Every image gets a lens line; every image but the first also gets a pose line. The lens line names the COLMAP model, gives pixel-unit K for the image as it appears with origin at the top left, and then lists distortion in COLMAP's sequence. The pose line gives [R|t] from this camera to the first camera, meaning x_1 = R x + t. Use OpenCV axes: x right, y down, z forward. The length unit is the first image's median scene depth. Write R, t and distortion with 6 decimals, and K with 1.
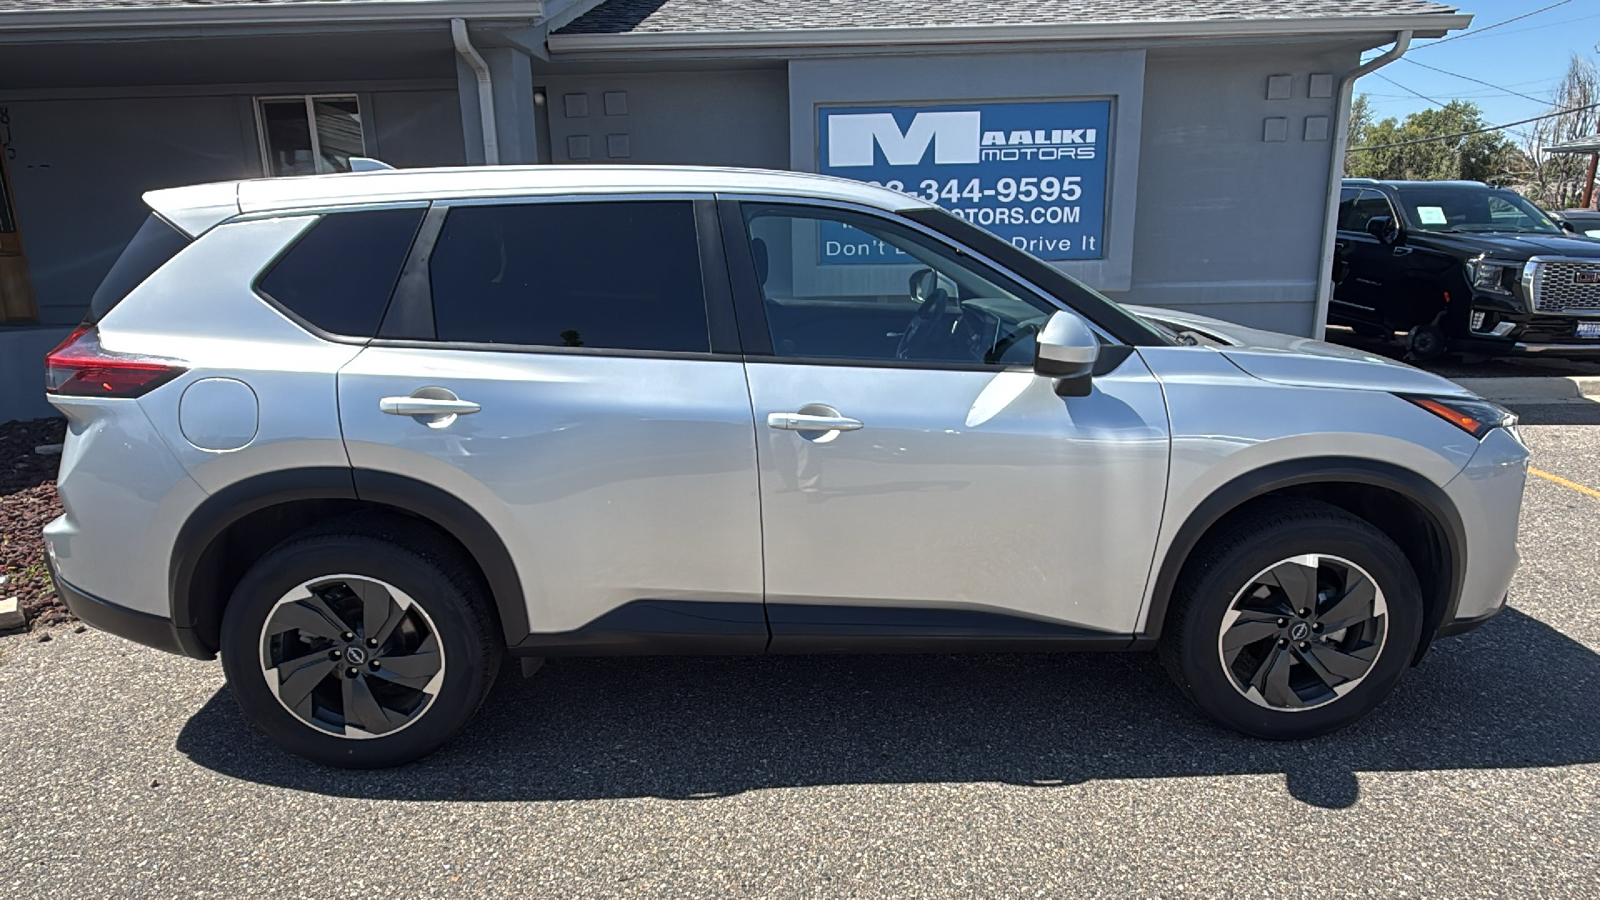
lens RADIAL K [[913.1, 0, 808.8], [0, 913.1, 455.0], [0, 0, 1]] dist [-0.003490, 0.000341]
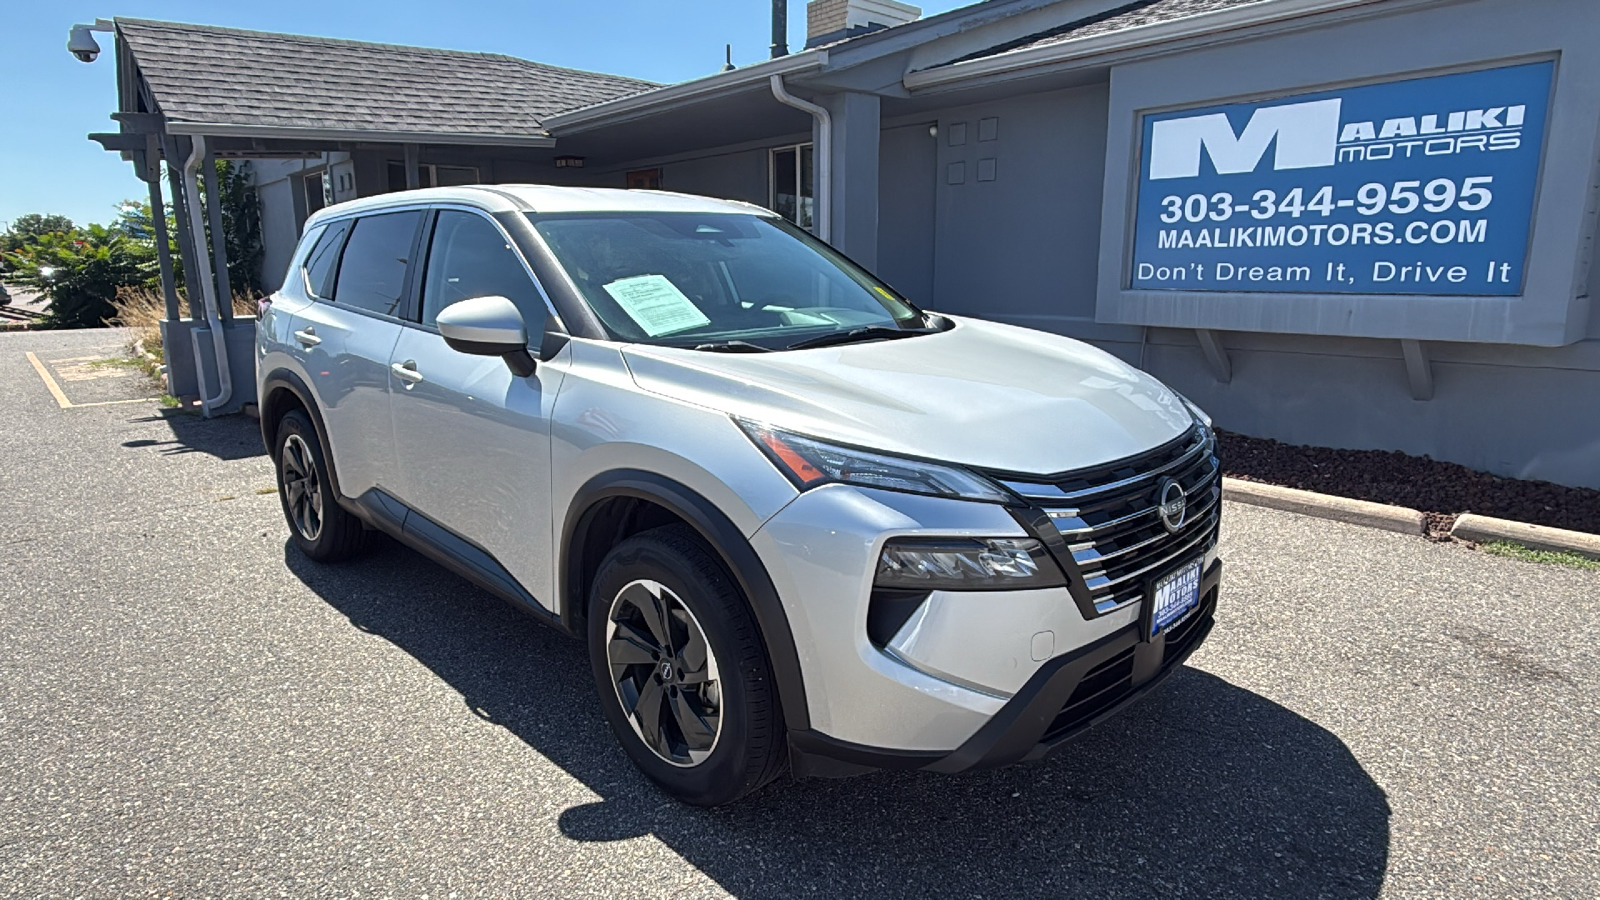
lens RADIAL K [[913.1, 0, 797.4], [0, 913.1, 458.4], [0, 0, 1]] dist [-0.003490, 0.000341]
pose [[0.682005, 0.166595, -0.712120, 0.463728], [-0.189317, 0.980736, 0.048125, -0.029194], [0.706419, 0.101995, 0.700407, 0.167672]]
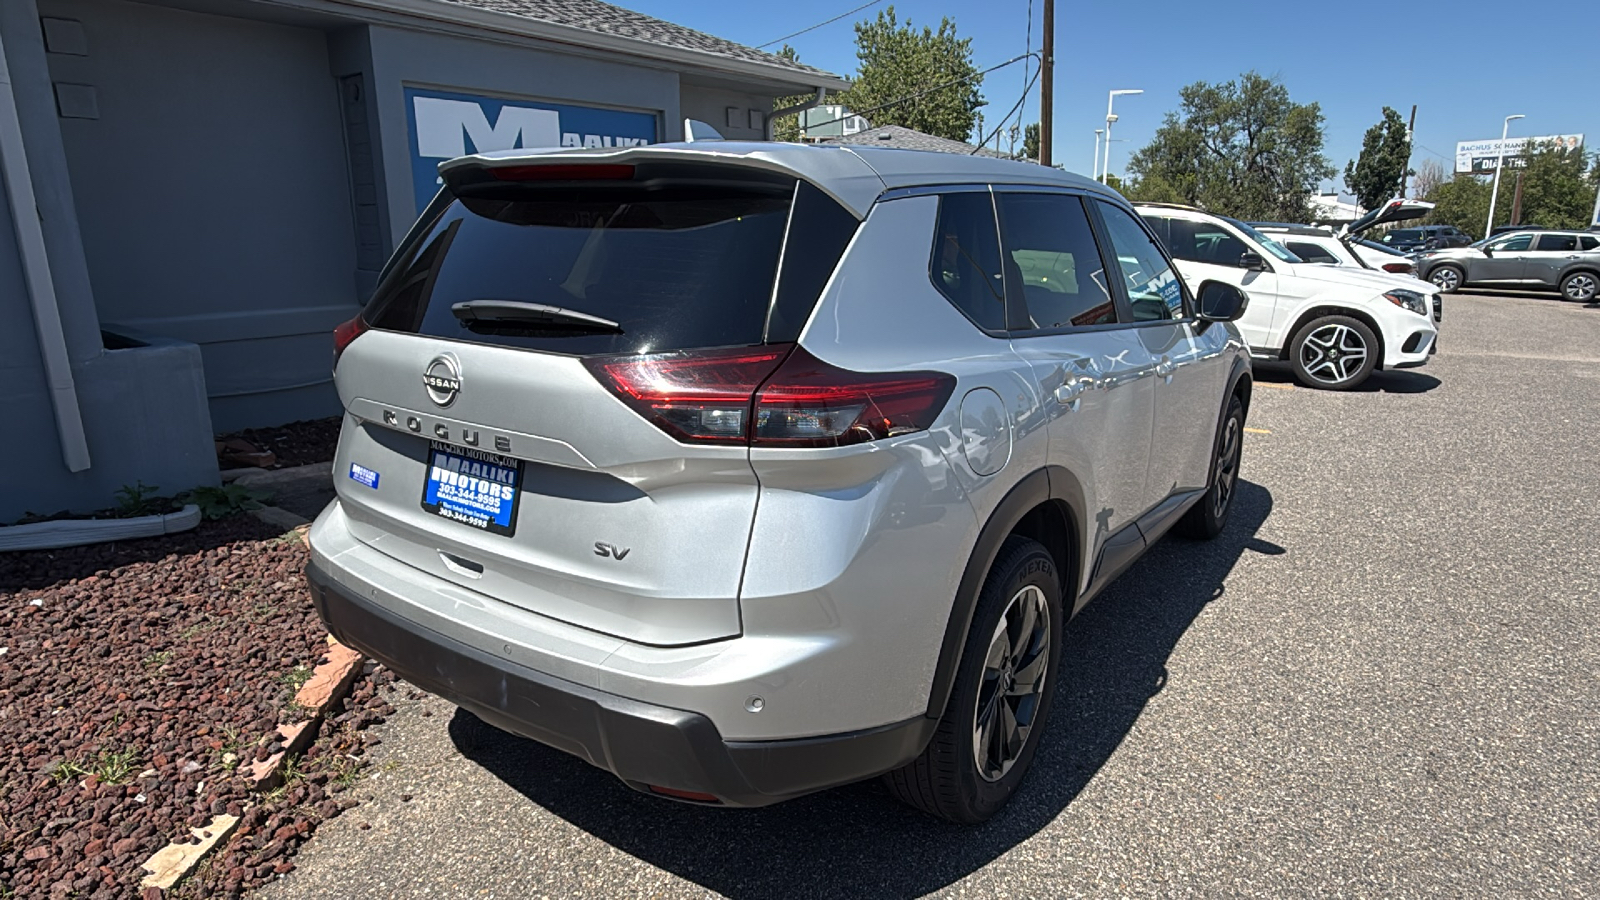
lens RADIAL K [[913.1, 0, 796.9], [0, 913.1, 457.8], [0, 0, 1]] dist [-0.003490, 0.000341]
pose [[0.609624, -0.181682, 0.771589, -0.476526], [0.186987, 0.978871, 0.082752, -0.042110], [-0.770321, 0.093829, 0.630715, 0.208689]]
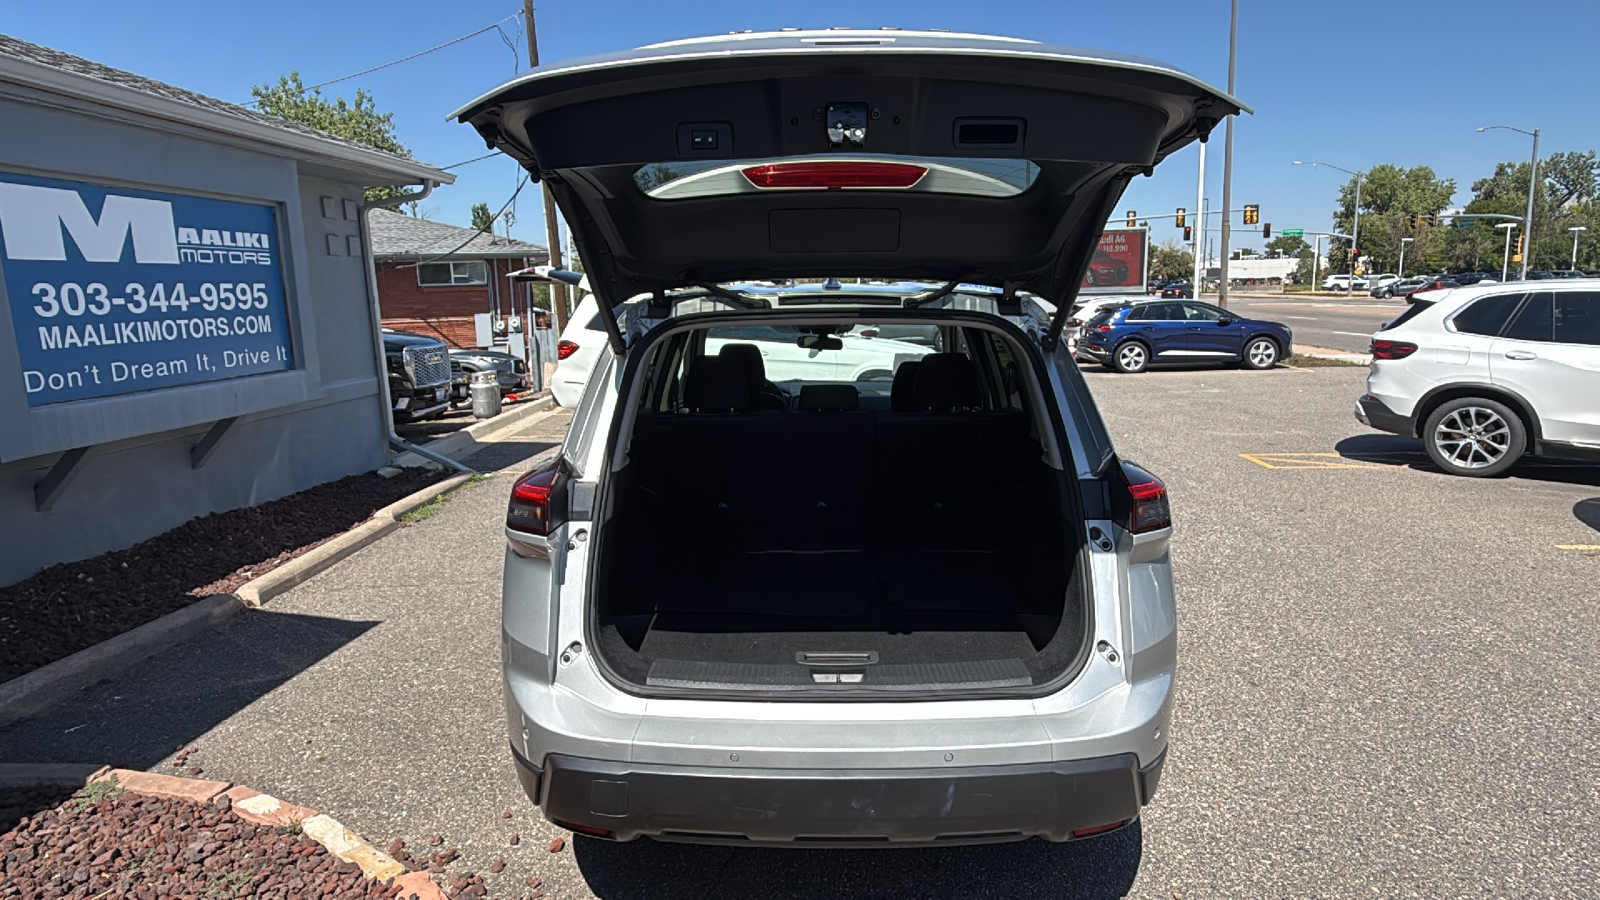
lens RADIAL K [[913.1, 0, 800.2], [0, 913.1, 457.6], [0, 0, 1]] dist [-0.003490, 0.000341]
pose [[0.062377, -0.164192, 0.984454, -0.601995], [0.267377, 0.953069, 0.142016, -0.122981], [-0.961571, 0.254361, 0.103351, 0.427402]]
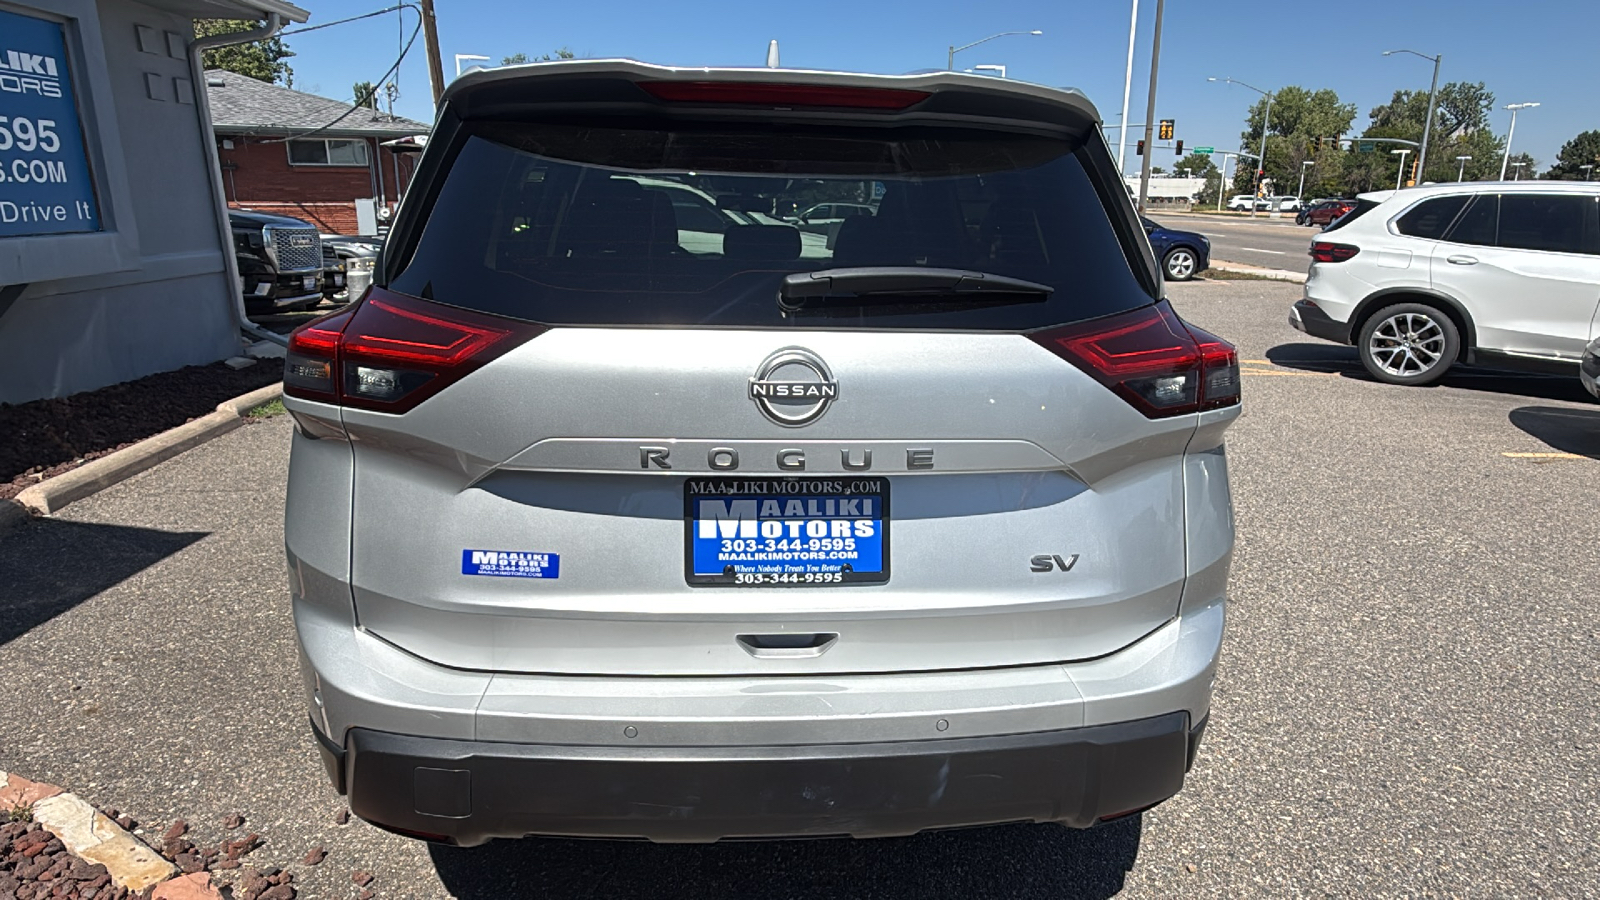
lens RADIAL K [[913.1, 0, 803.8], [0, 913.1, 455.8], [0, 0, 1]] dist [-0.003490, 0.000341]
pose [[-0.033655, -0.256776, 0.965885, -0.511376], [0.236187, 0.937015, 0.257330, -0.094569], [-0.971125, 0.236790, 0.029112, 0.445336]]
